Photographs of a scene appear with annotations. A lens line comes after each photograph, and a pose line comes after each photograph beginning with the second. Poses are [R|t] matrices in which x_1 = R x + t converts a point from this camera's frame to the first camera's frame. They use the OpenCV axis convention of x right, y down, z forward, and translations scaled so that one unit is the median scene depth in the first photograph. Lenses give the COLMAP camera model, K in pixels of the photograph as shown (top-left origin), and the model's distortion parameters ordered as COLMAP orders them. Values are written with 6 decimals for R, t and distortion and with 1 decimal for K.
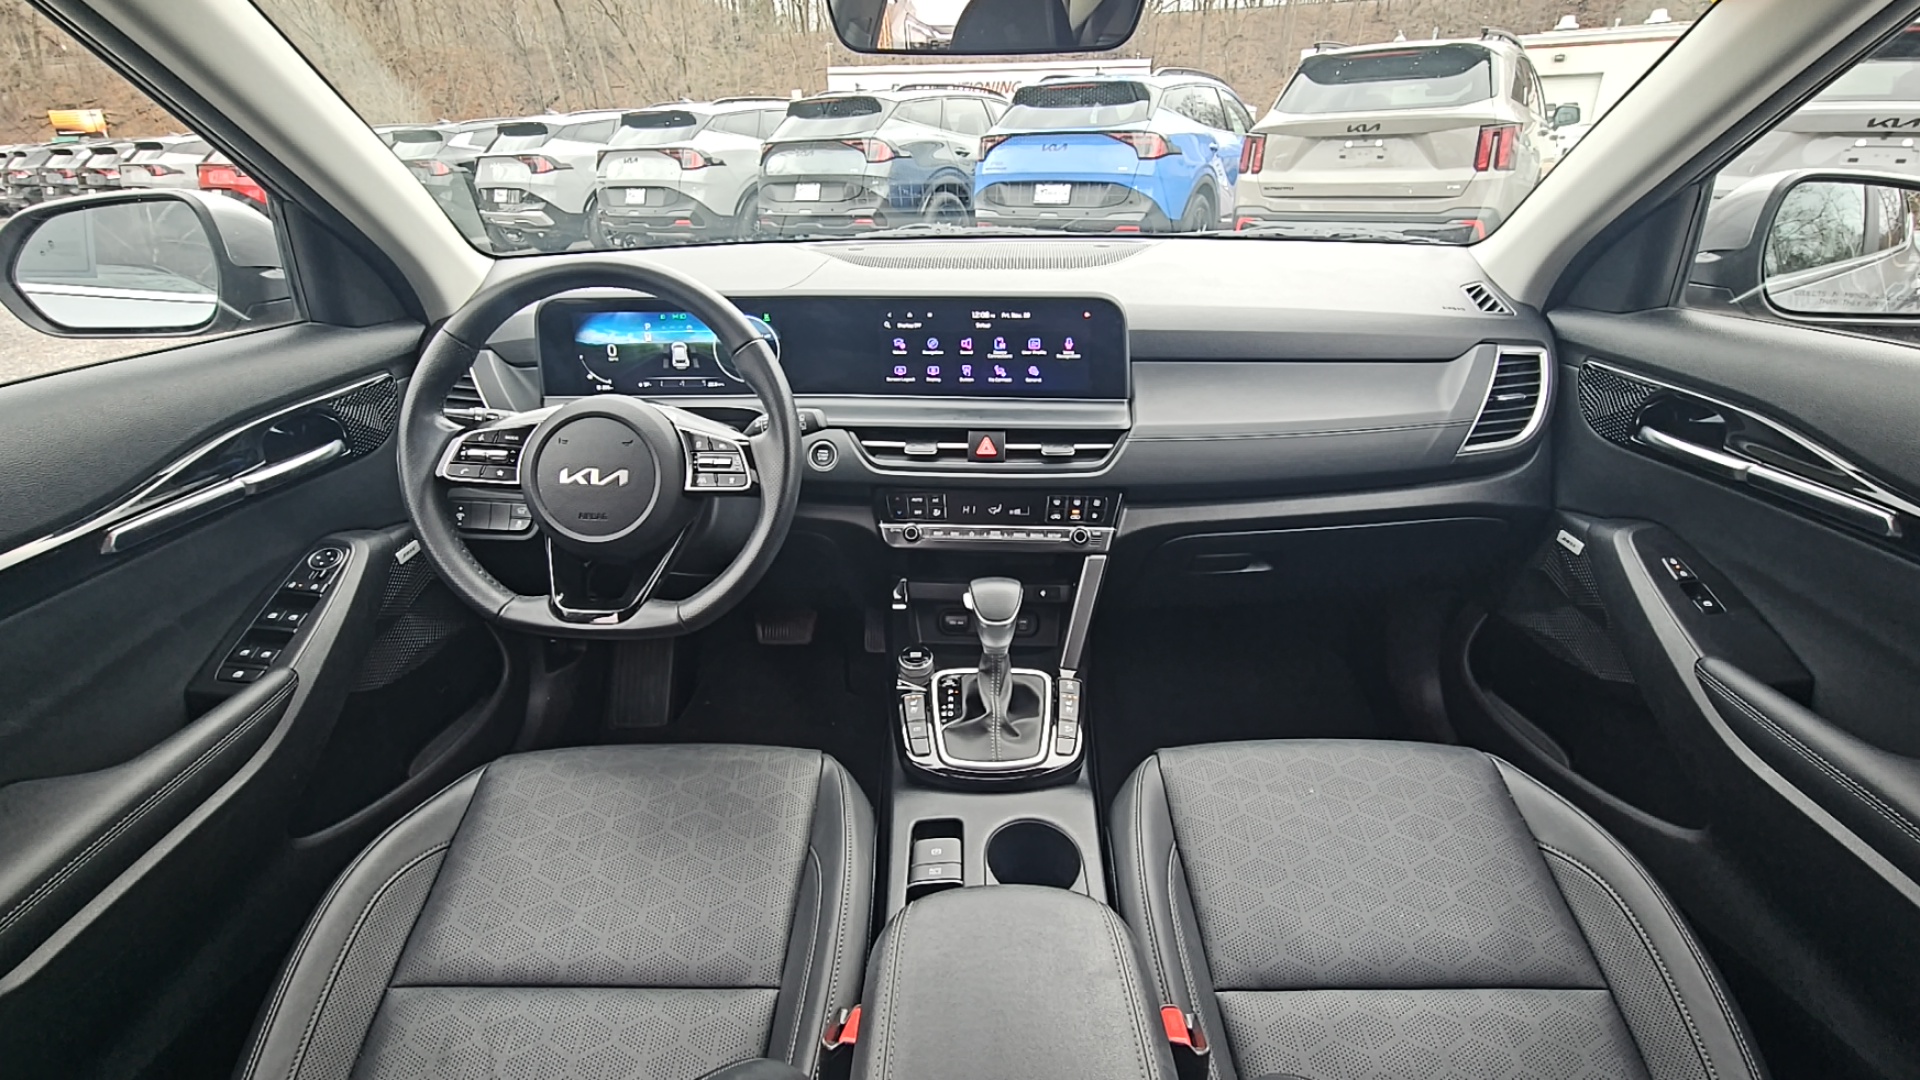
lens RADIAL K [[842.9, 0, 942.3], [0, 842.9, 547.1], [0, 0, 1]] dist [0.012203, -0.007567]
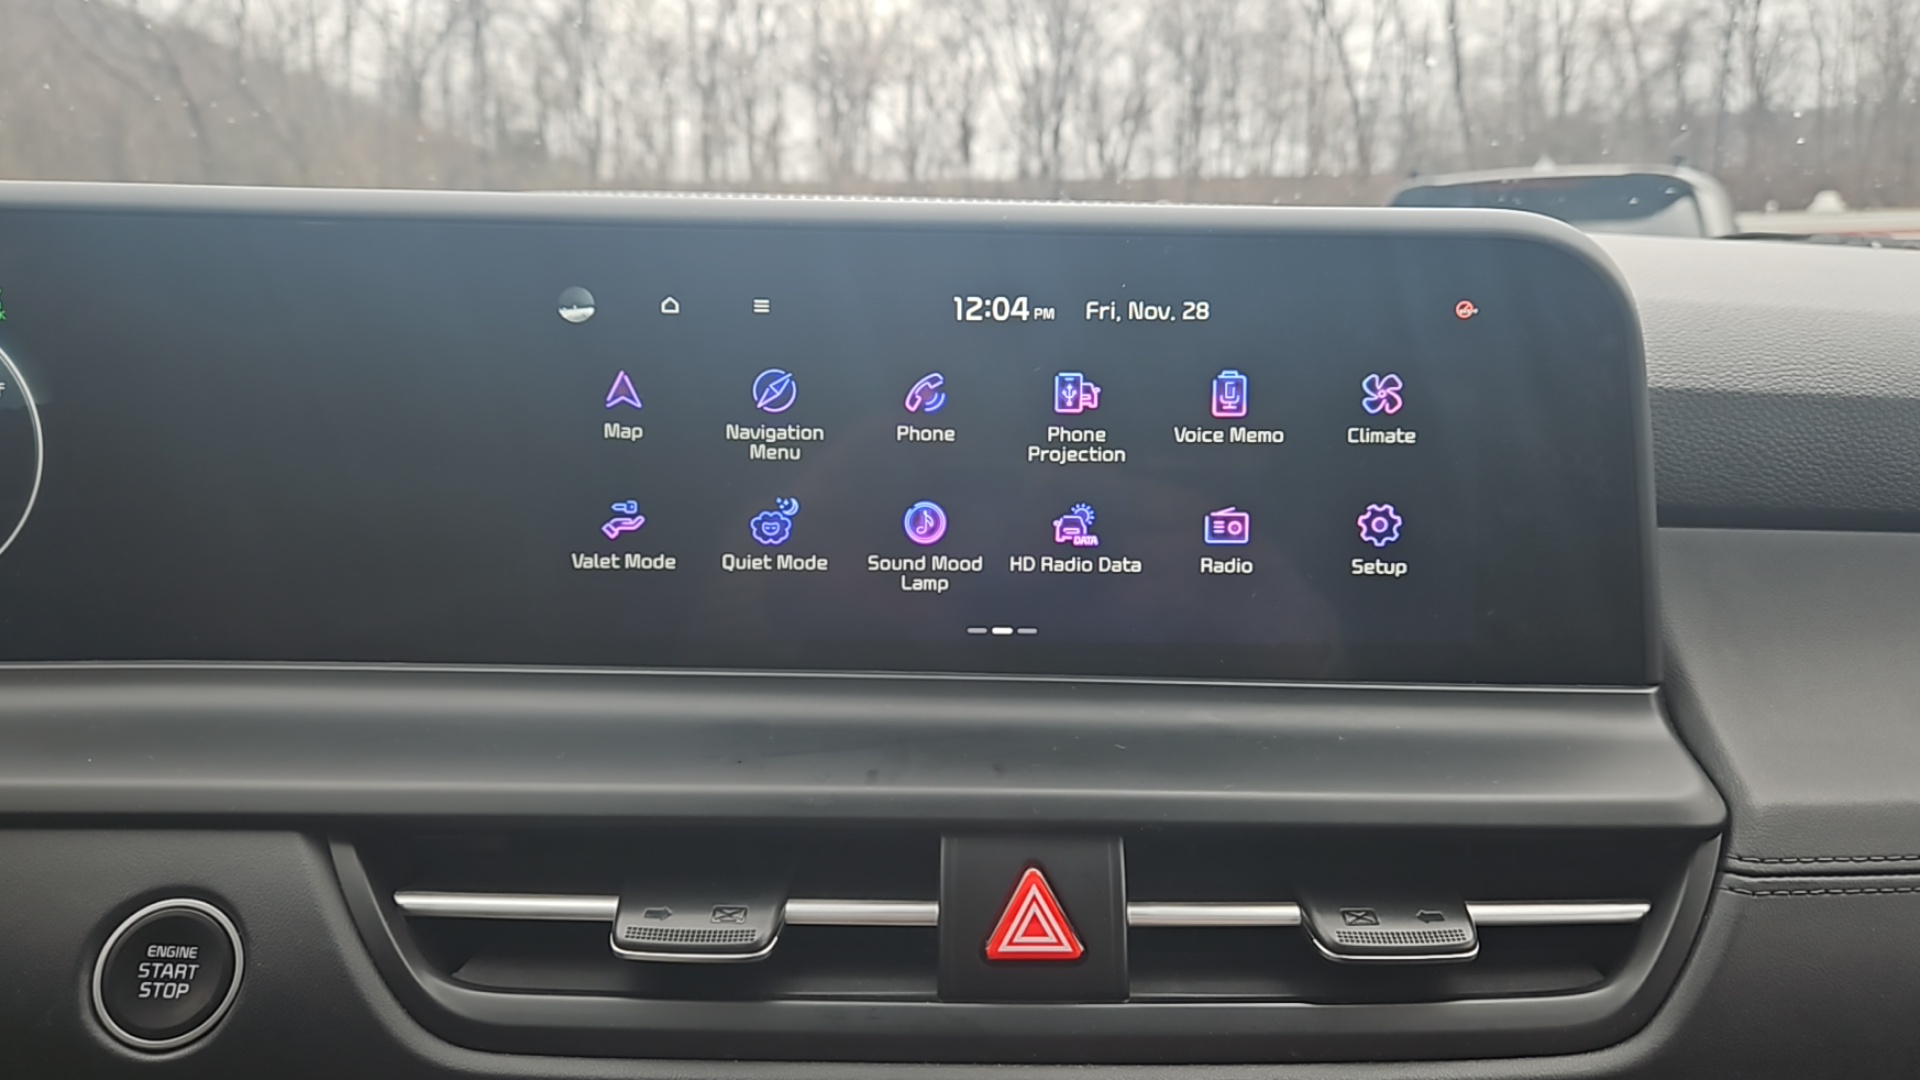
lens RADIAL K [[1434.7, 0, 952.4], [0, 1434.7, 527.1], [0, 0, 1]] dist [0.051122, -0.051410]
pose [[0.994424, 0.017746, 0.103954, -0.002904], [0.016066, 0.948740, -0.315649, -0.096672], [-0.104227, 0.315559, 0.943164, 0.635004]]
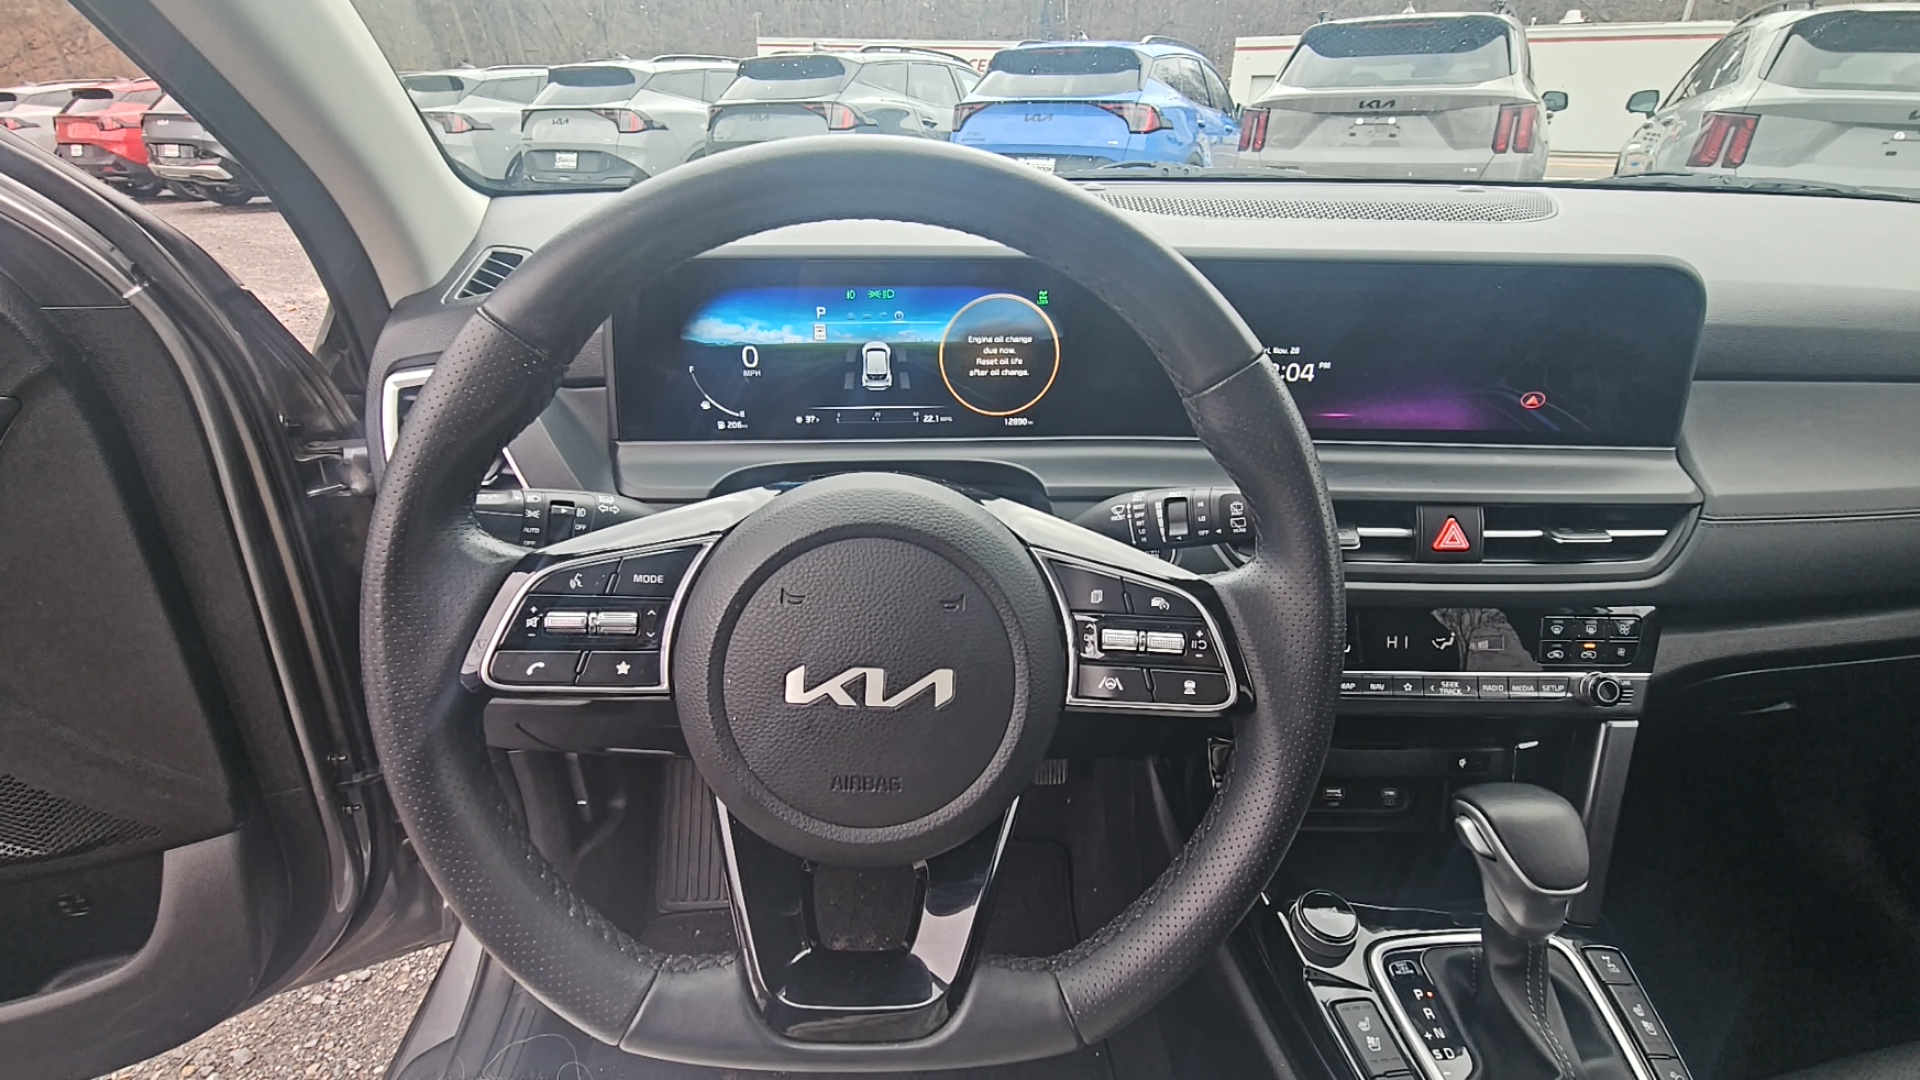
lens RADIAL K [[856.1, 0, 945.0], [0, 856.1, 531.9], [0, 0, 1]] dist [0.007645, -0.004667]
pose [[0.996697, -0.010004, 0.080586, -0.314765], [0.010048, 0.999950, -0.000136, -0.120640], [-0.080580, 0.000946, 0.996748, 0.449130]]
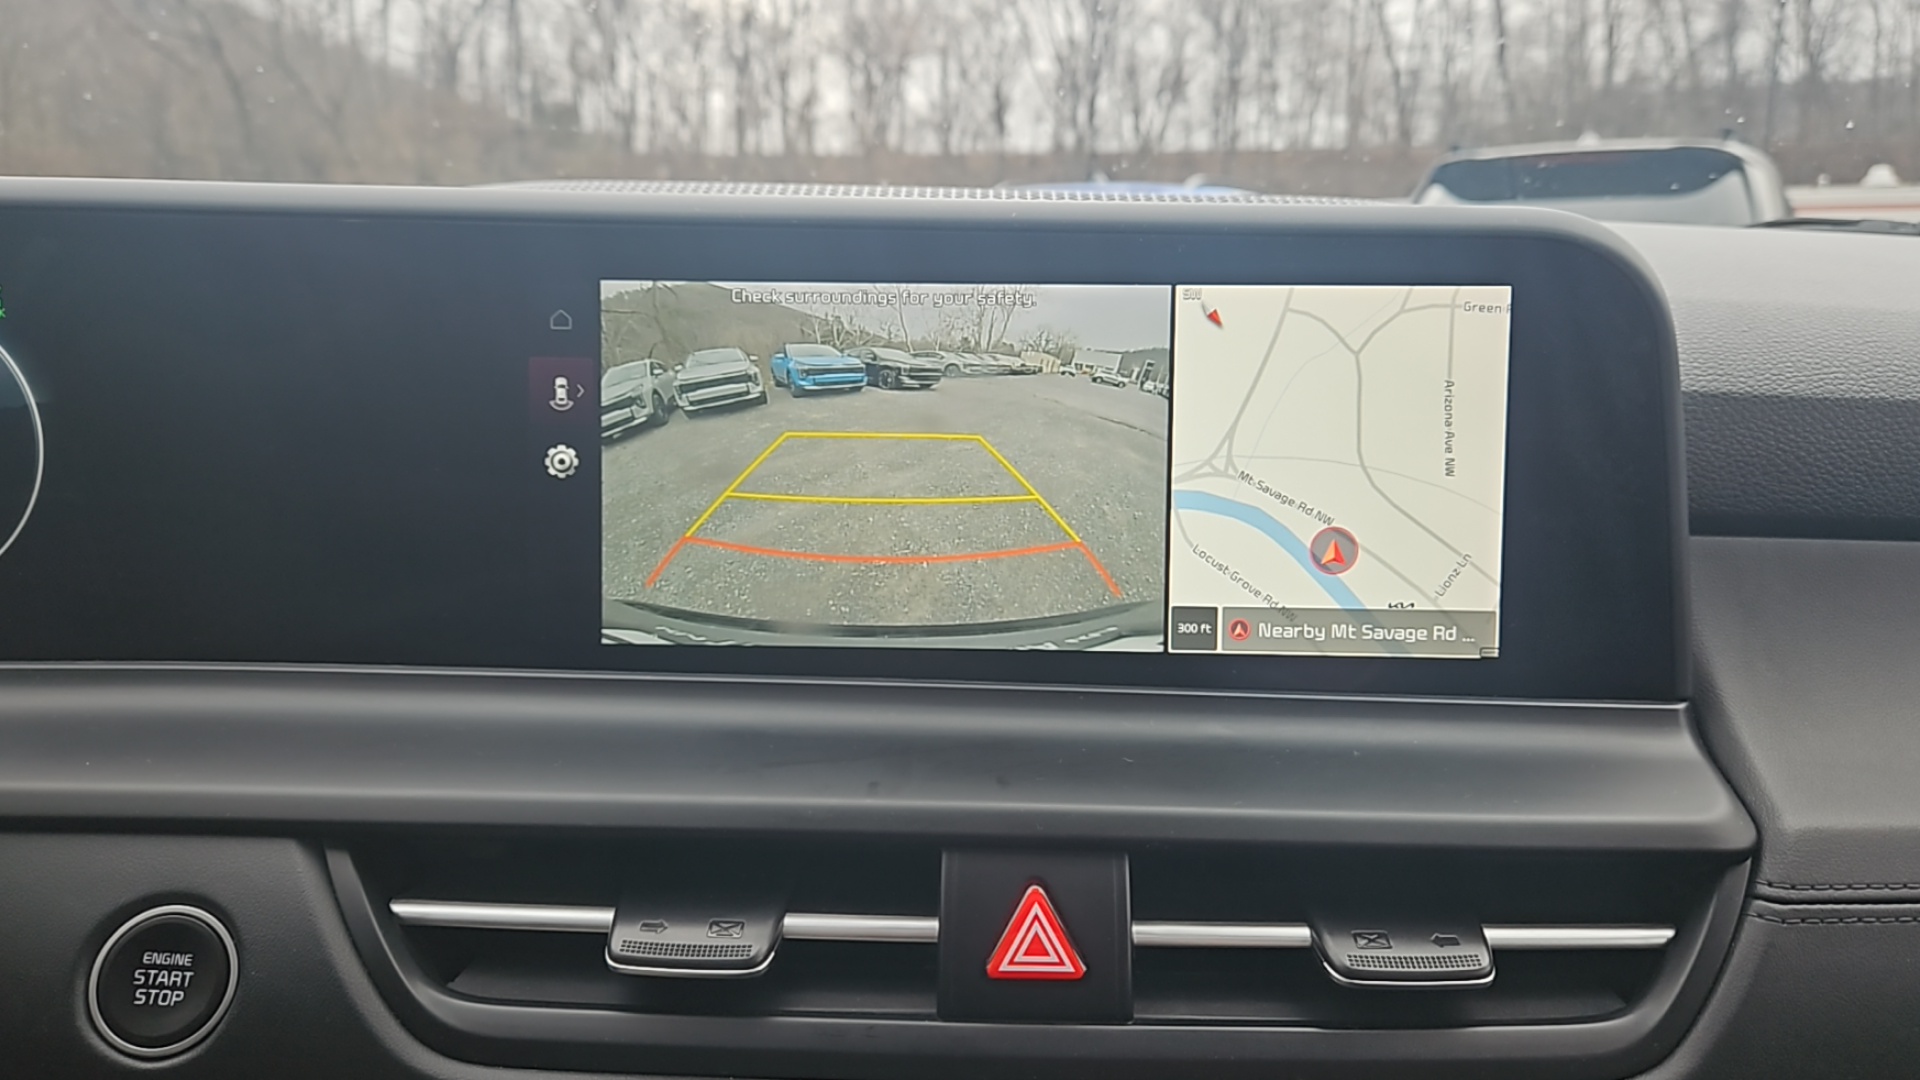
lens RADIAL K [[1434.7, 0, 945.5], [0, 1434.7, 529.1], [0, 0, 1]] dist [0.051122, -0.051410]
pose [[0.996731, 0.022515, 0.077596, 0.004172], [0.001606, 0.954678, -0.297637, -0.106504], [-0.080780, 0.296789, 0.951520, 0.639688]]
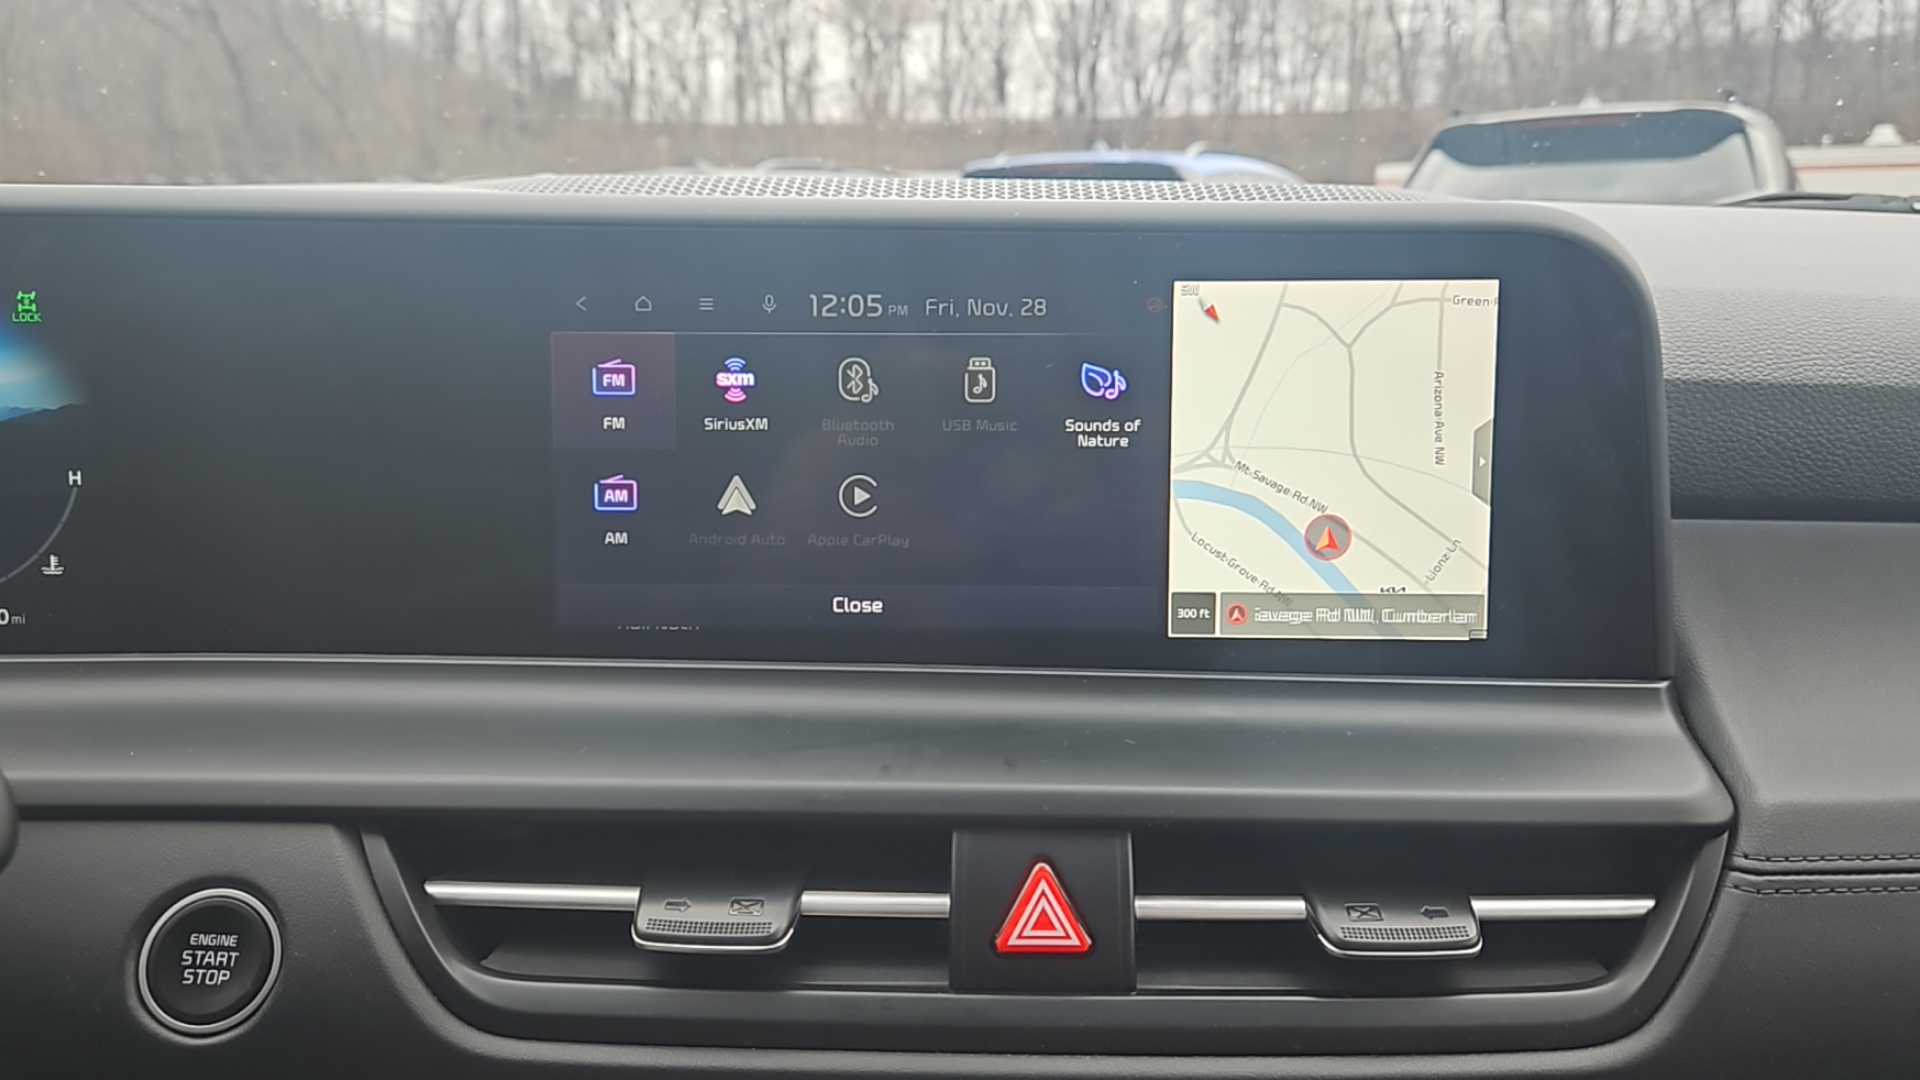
lens RADIAL K [[1434.7, 0, 947.6], [0, 1434.7, 515.3], [0, 0, 1]] dist [0.051122, -0.051410]
pose [[0.996974, 0.013228, 0.076604, 0.002134], [0.009234, 0.958289, -0.285652, -0.108235], [-0.077188, 0.285495, 0.955267, 0.625414]]
